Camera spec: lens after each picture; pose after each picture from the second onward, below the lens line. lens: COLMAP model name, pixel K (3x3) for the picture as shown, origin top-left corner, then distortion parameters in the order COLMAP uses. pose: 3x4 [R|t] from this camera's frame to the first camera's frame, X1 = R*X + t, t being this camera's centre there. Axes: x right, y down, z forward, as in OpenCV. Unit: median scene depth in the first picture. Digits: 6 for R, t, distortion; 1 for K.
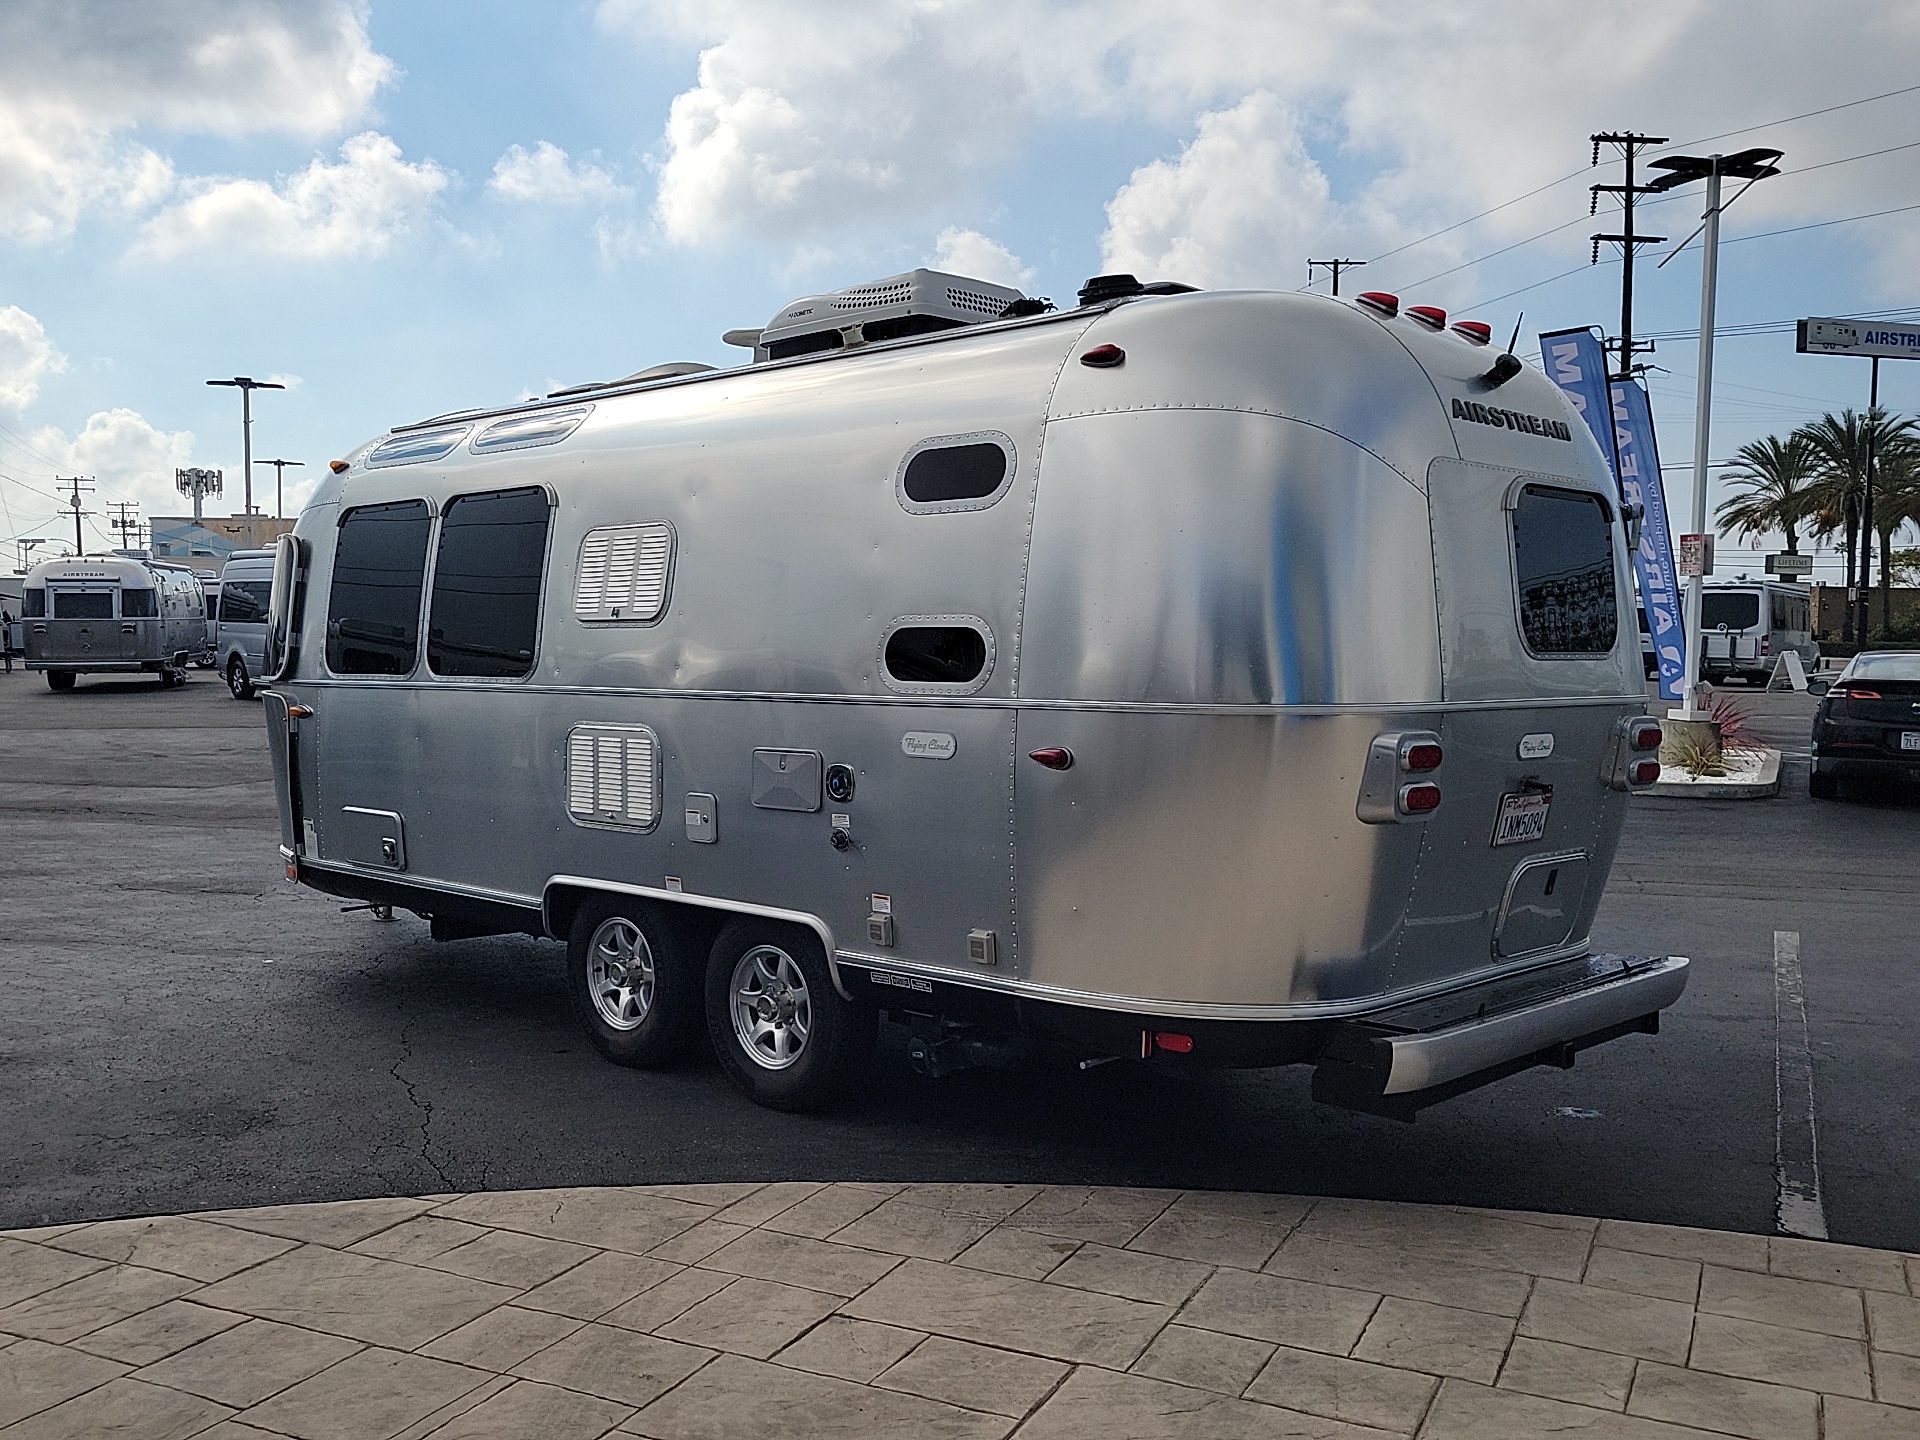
lens RADIAL K [[1453.4, 0, 954.4], [0, 1453.4, 721.4], [0, 0, 1]] dist [0.049558, -0.025523]
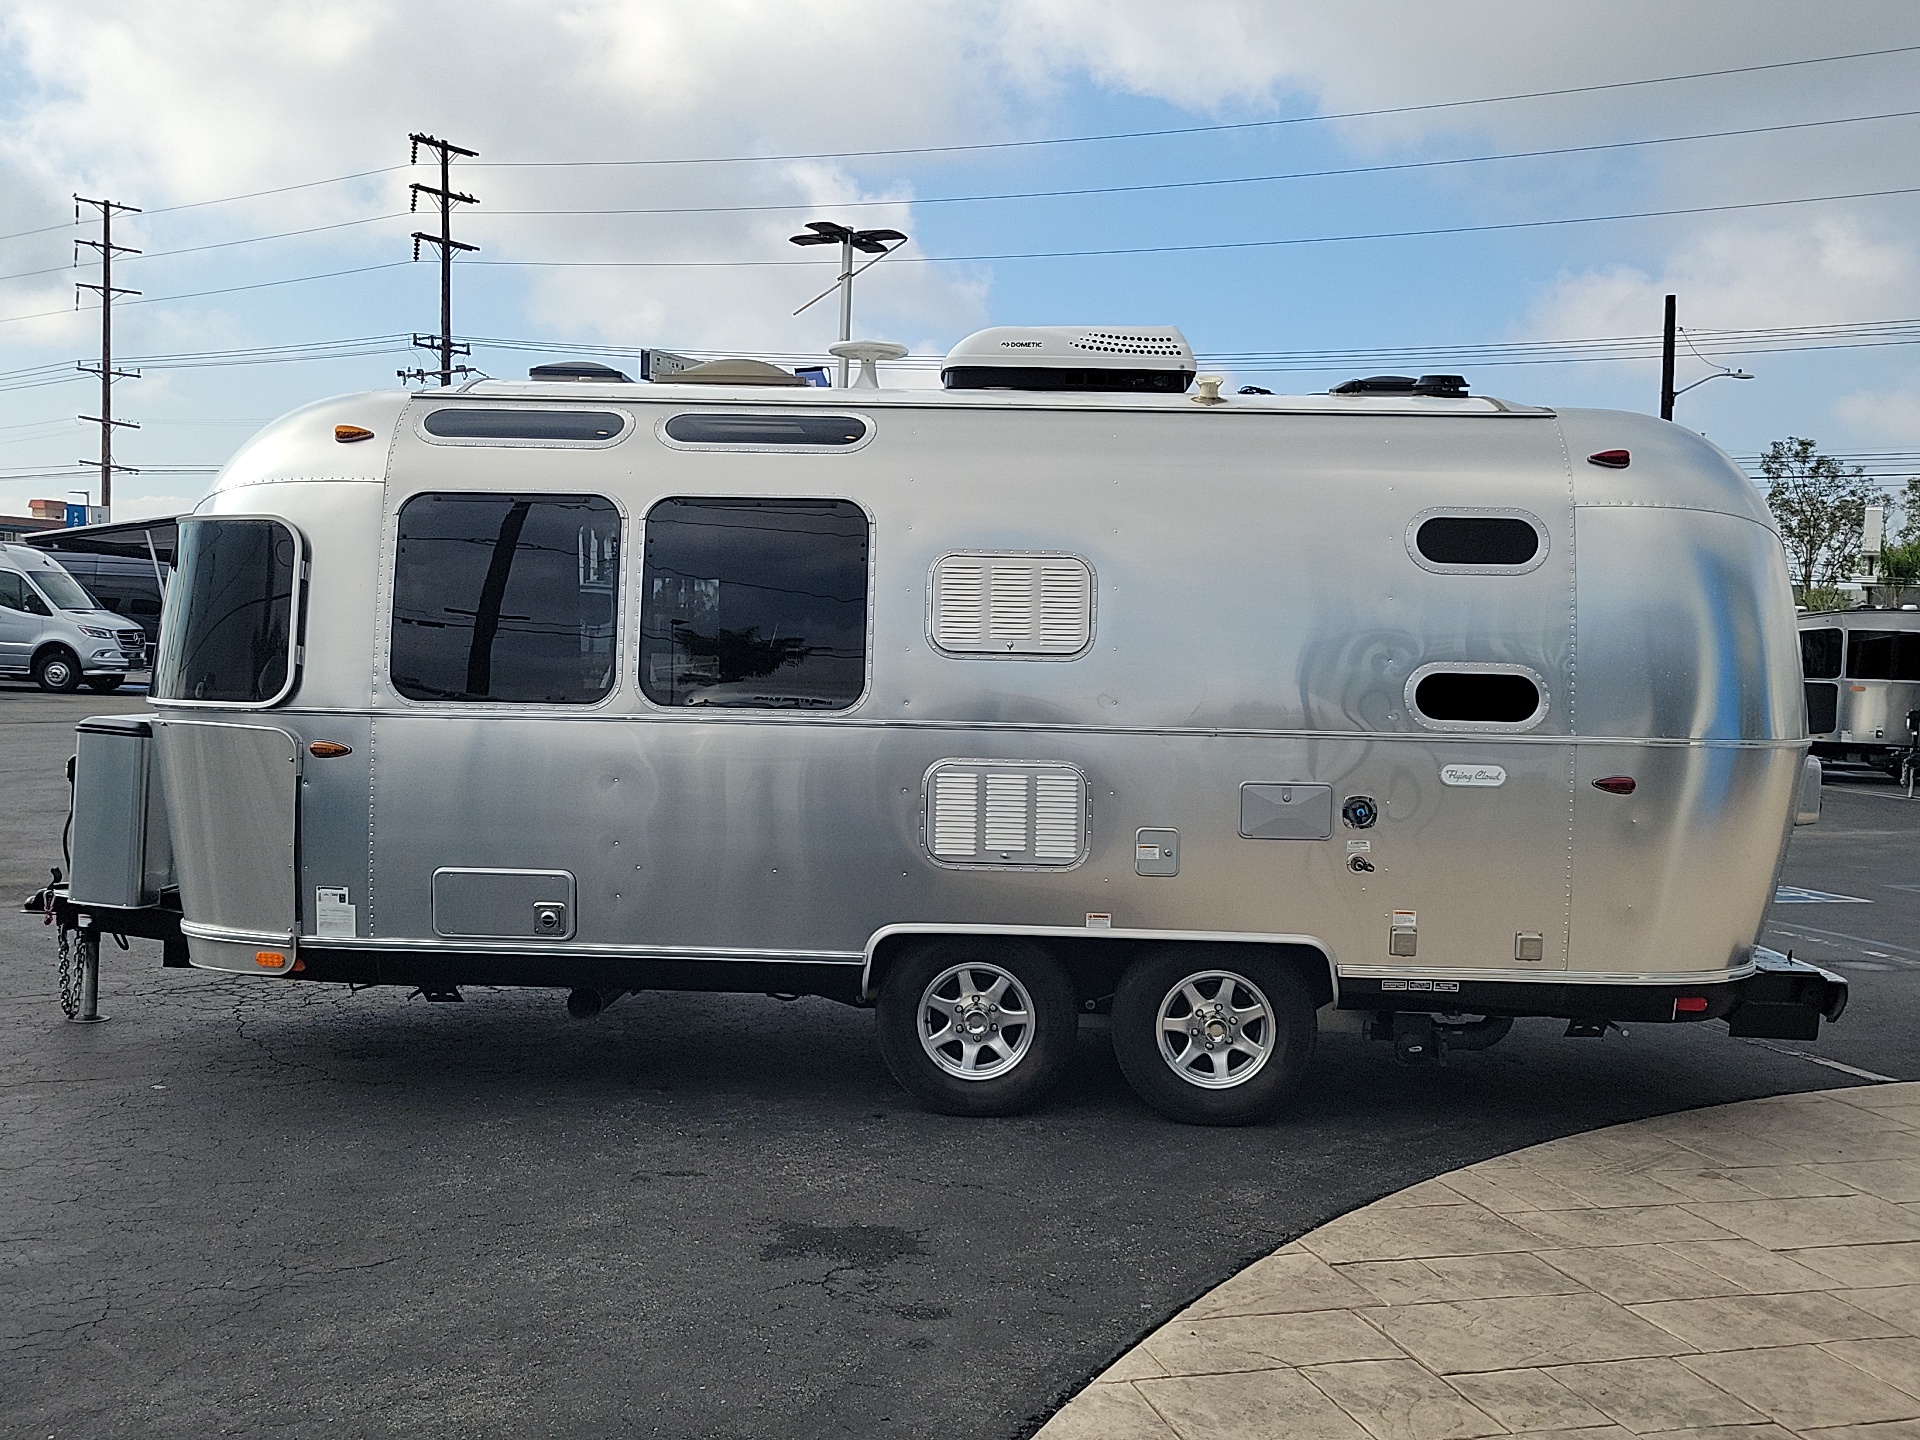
lens RADIAL K [[1453.4, 0, 955.6], [0, 1453.4, 714.3], [0, 0, 1]] dist [0.049558, -0.025523]
pose [[0.806743, -0.007983, 0.590849, -0.844421], [0.008297, 0.999963, 0.002182, -0.031513], [-0.590845, 0.003142, 0.806779, 0.249364]]
